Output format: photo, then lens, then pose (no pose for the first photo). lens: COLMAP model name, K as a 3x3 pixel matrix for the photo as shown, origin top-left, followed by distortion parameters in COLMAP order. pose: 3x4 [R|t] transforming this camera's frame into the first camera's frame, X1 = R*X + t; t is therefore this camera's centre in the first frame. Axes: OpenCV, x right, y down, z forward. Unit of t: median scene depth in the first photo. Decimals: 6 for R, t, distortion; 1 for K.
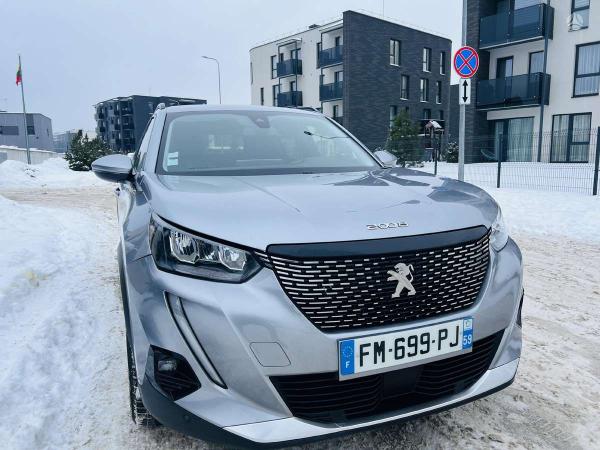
lens RADIAL K [[457.1, 0, 300.0], [0, 457.1, 225.0], [0, 0, 1]] dist [0.060006, -0.073224]
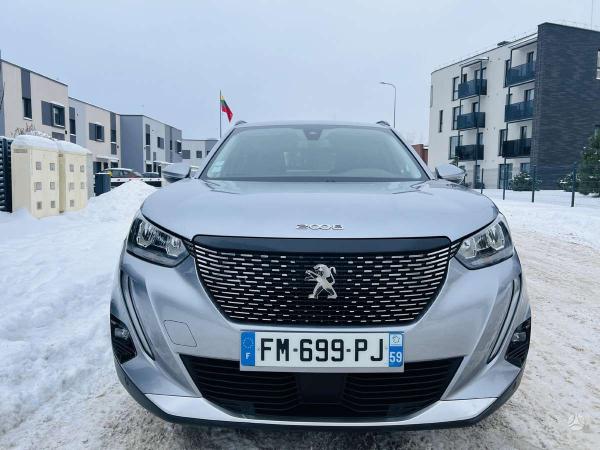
lens RADIAL K [[457.1, 0, 300.0], [0, 457.1, 225.0], [0, 0, 1]] dist [0.060006, -0.073224]
pose [[0.922965, 0.059036, -0.380328, 0.548104], [-0.078862, 0.996208, -0.036745, 0.038785], [0.376717, 0.063908, 0.924121, 0.072759]]
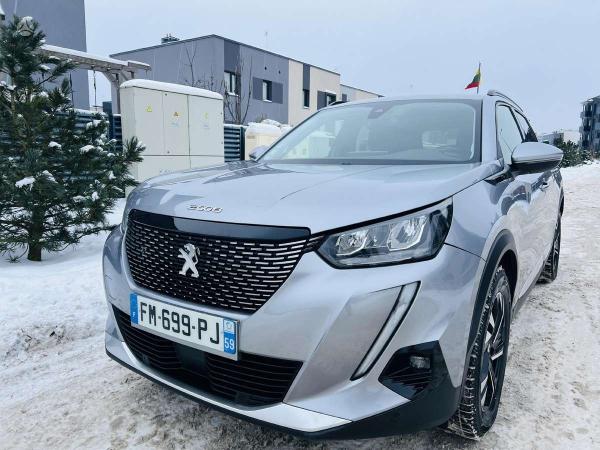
lens RADIAL K [[465.4, 0, 282.7], [0, 465.4, 223.0], [0, 0, 1]] dist [0.000826, -0.000916]
pose [[0.537218, 0.133089, -0.832877, 1.212801], [-0.139897, 0.987855, 0.067619, -0.064831], [0.831761, 0.080191, 0.549312, 0.596844]]
